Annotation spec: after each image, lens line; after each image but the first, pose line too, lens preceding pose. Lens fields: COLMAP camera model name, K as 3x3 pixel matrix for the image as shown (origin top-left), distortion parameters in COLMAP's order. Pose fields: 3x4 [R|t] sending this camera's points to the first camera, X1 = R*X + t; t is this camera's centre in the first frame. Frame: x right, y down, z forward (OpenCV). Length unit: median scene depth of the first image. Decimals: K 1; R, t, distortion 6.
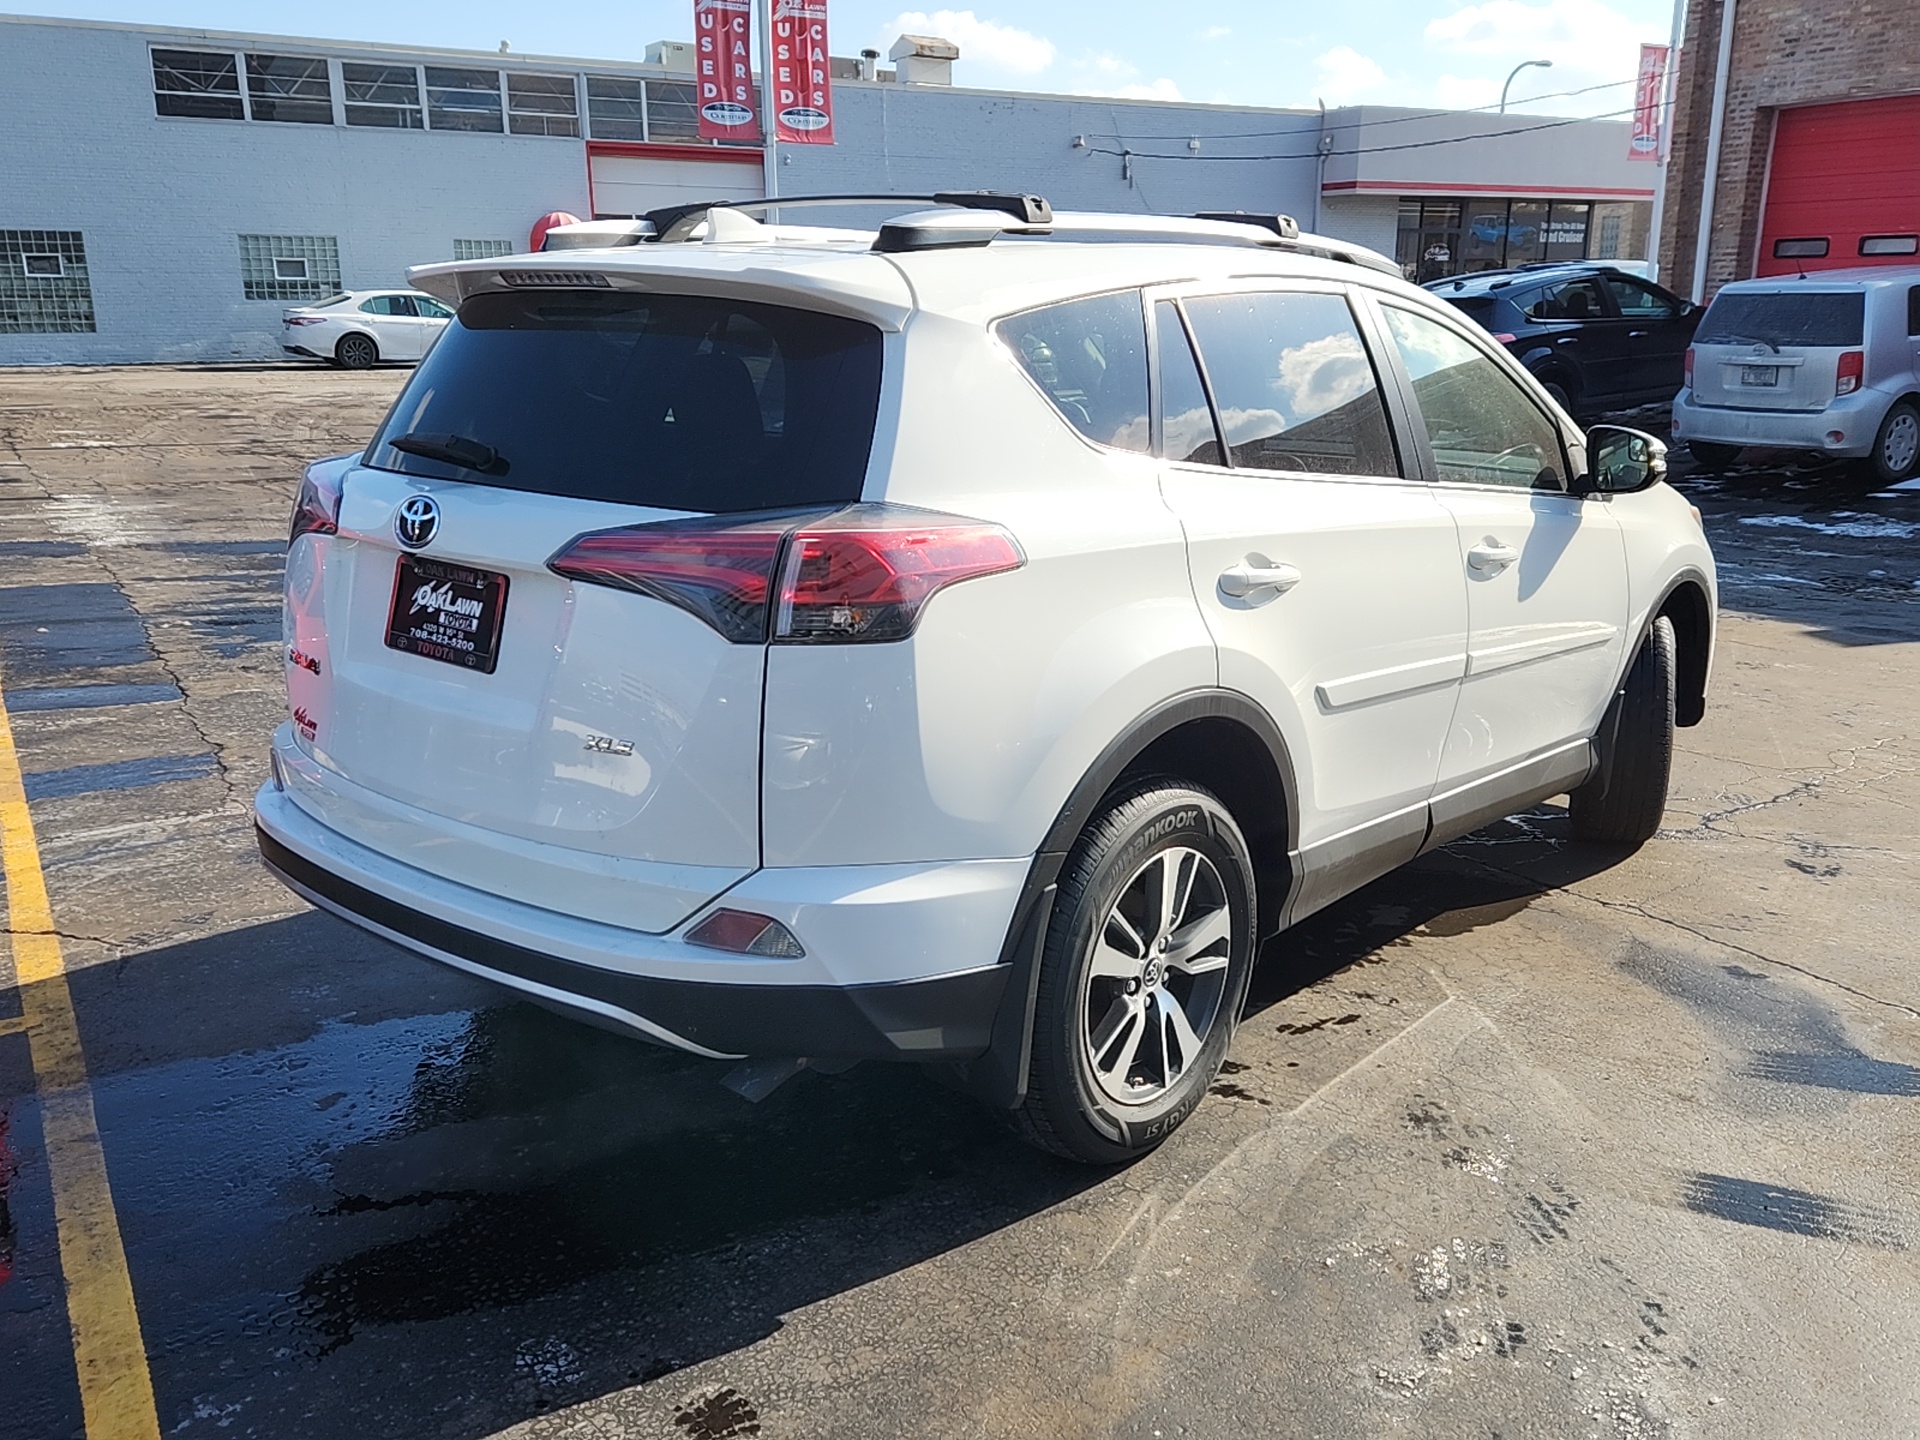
lens RADIAL K [[1624.7, 0, 955.7], [0, 1624.7, 724.9], [0, 0, 1]] dist [0.073315, -0.051400]
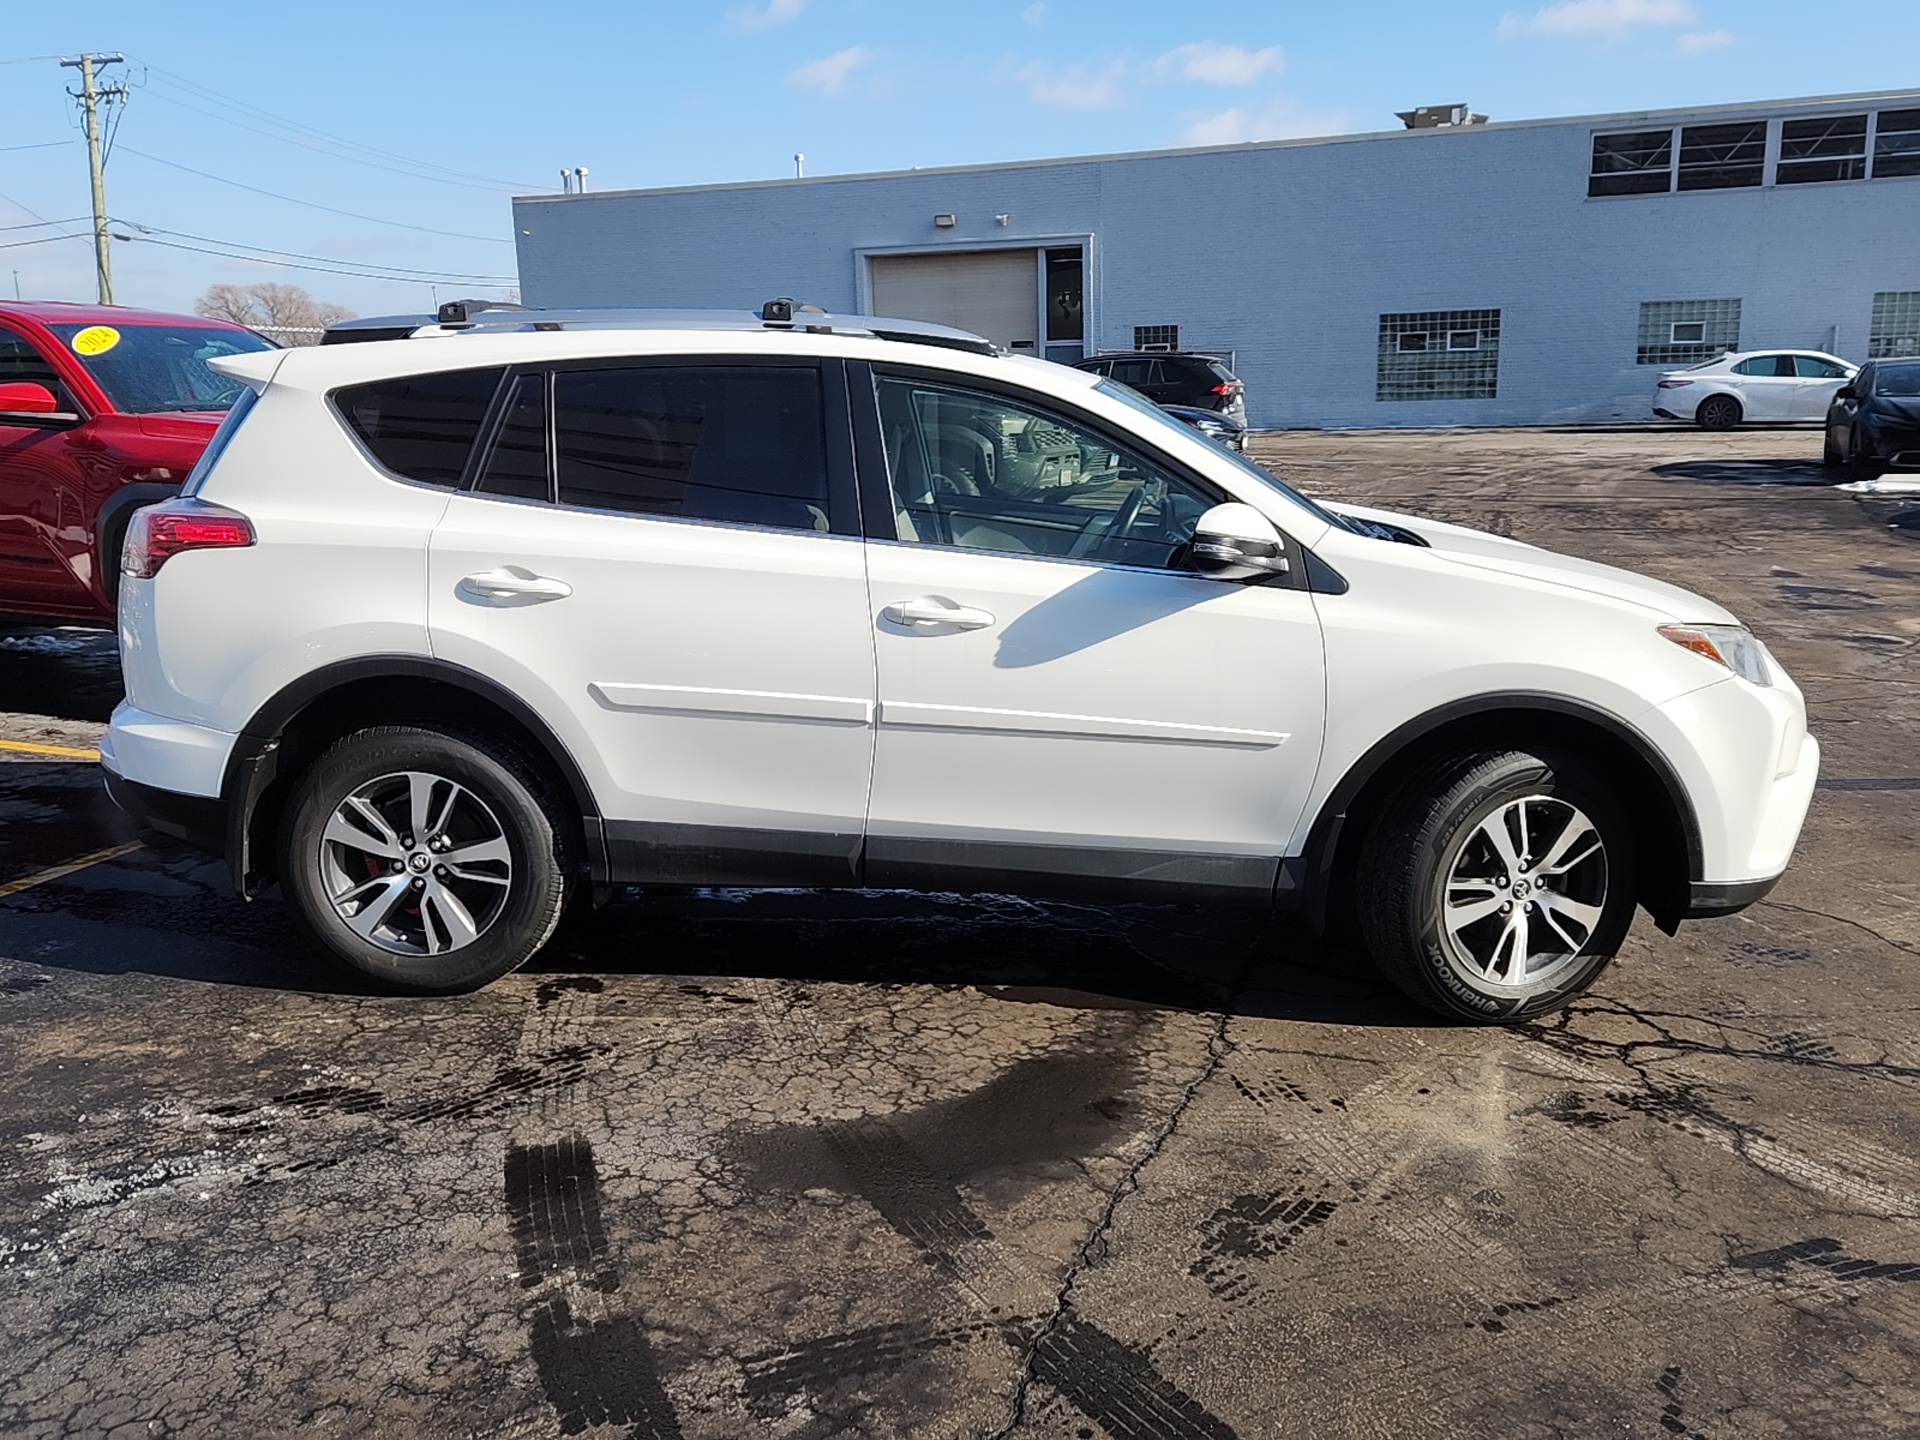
lens RADIAL K [[1617.3, 0, 957.5], [0, 1617.3, 723.3], [0, 0, 1]] dist [0.055504, -0.024379]
pose [[0.619289, 0.154839, -0.769744, 0.138564], [-0.182208, 0.981940, 0.050931, -0.011141], [0.763729, 0.108713, 0.636317, 0.045062]]
